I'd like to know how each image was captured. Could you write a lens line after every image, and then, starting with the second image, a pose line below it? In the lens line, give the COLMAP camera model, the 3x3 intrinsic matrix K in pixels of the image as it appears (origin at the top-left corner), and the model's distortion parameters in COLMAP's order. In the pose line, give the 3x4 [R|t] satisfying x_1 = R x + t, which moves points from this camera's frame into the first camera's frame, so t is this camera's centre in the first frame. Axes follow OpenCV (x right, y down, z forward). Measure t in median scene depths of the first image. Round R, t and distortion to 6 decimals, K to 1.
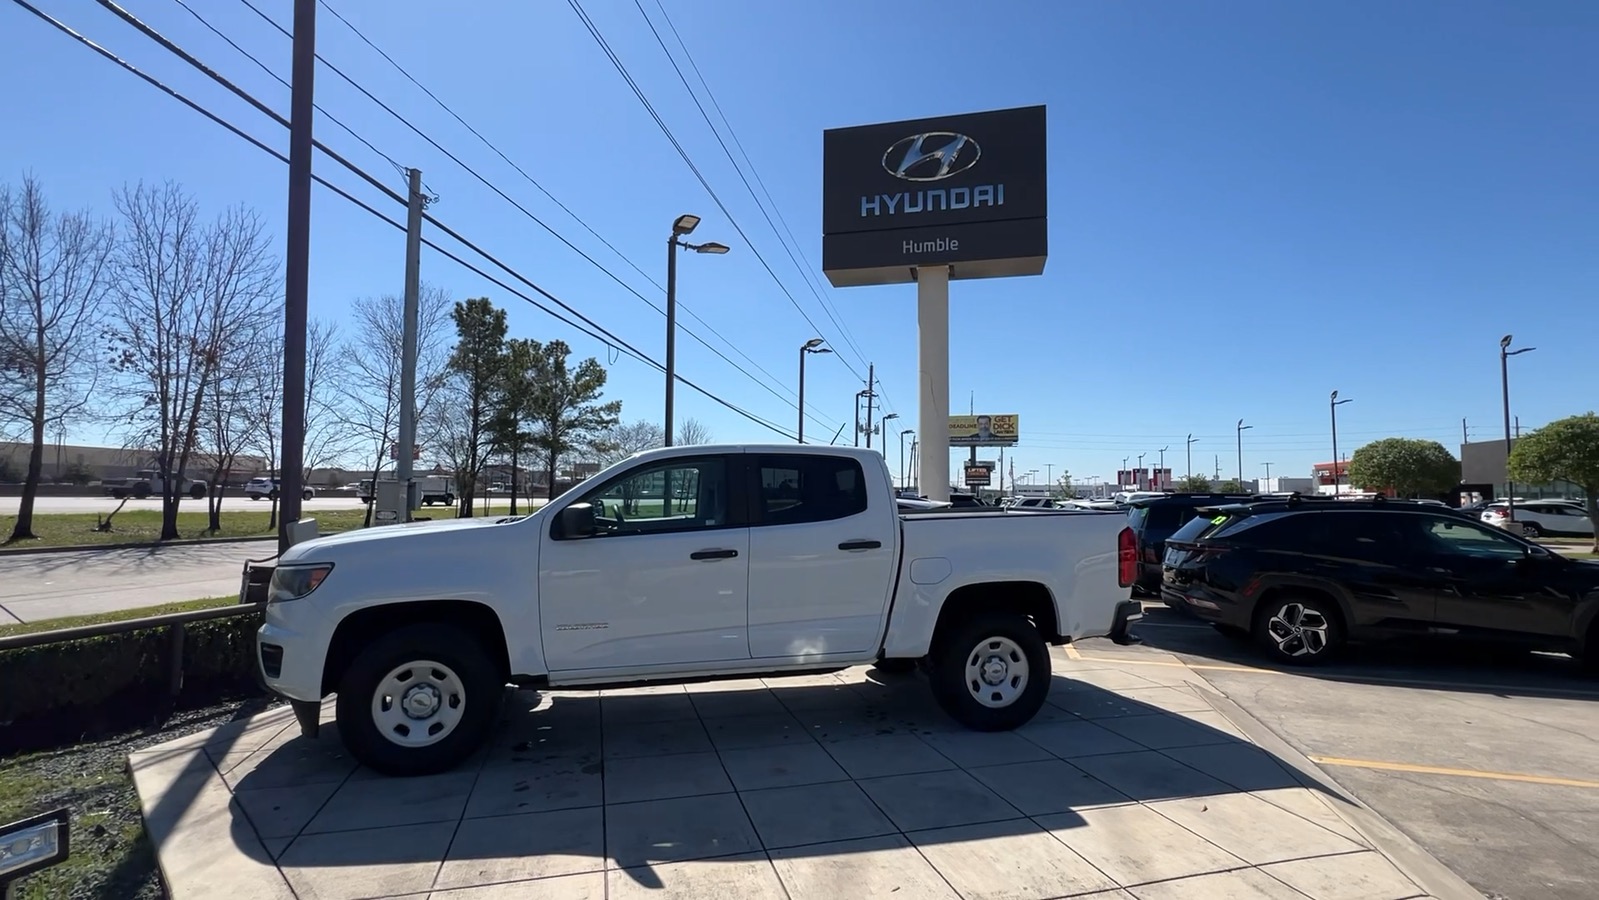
lens RADIAL K [[729.0, 0, 799.4], [0, 729.0, 454.5], [0, 0, 1]] dist [-0.000805, 0.001064]
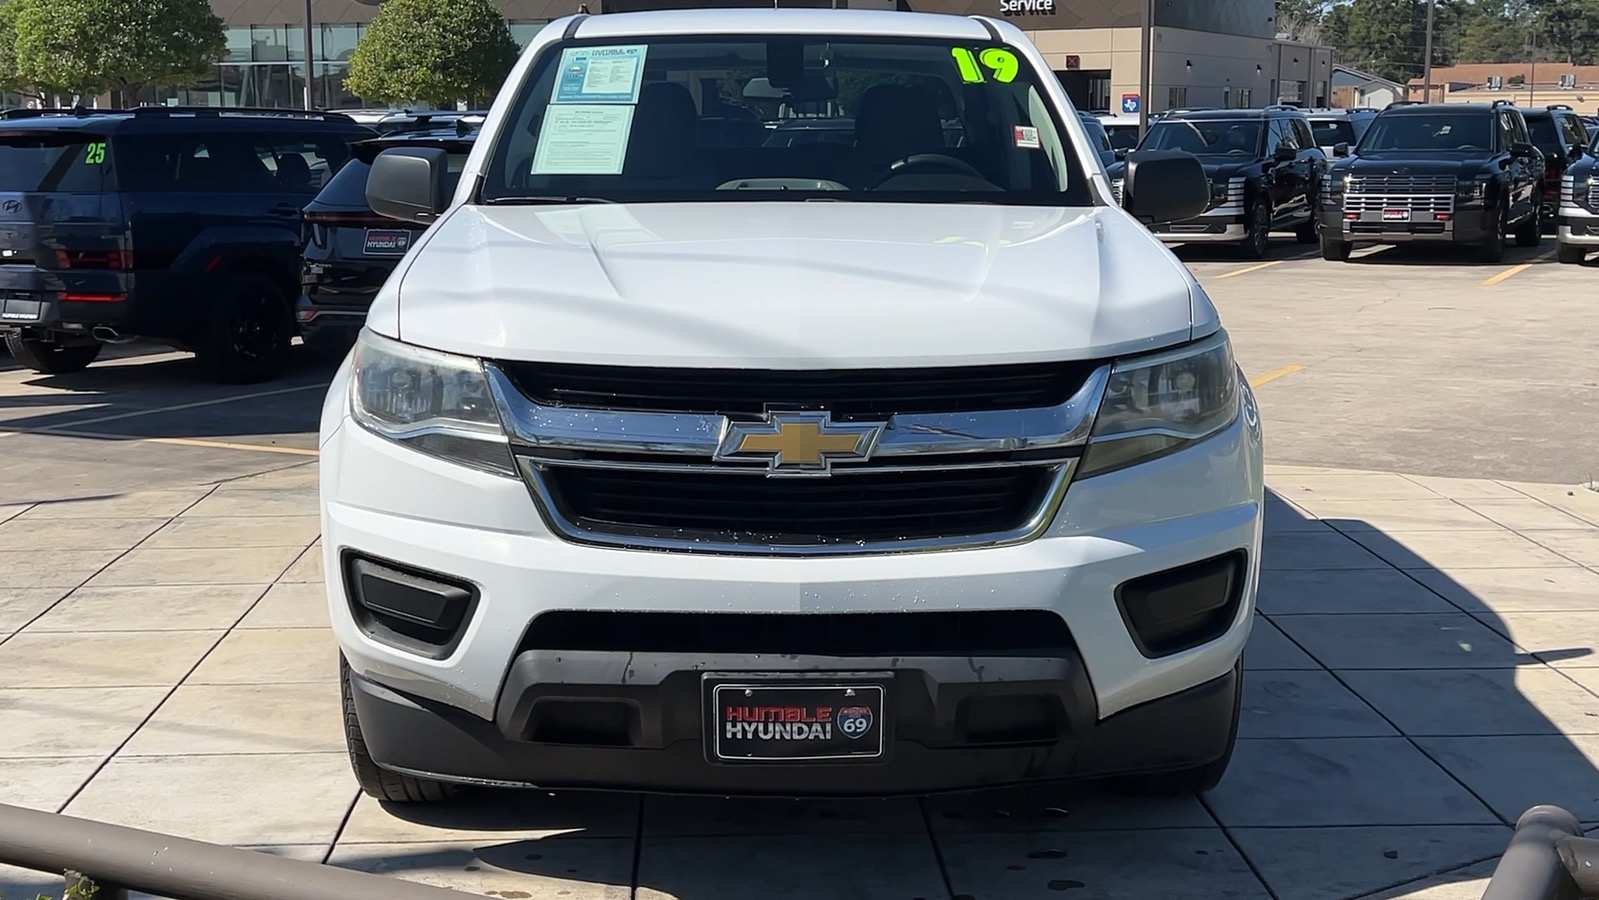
lens RADIAL K [[2029.0, 0, 800.8], [0, 2029.0, 447.0], [0, 0, 1]] dist [0.204074, -0.702031]
pose [[0.225024, -0.161996, 0.960792, -0.430144], [-0.055423, 0.982357, 0.178612, 0.008617], [-0.972776, -0.093442, 0.212075, 0.243495]]
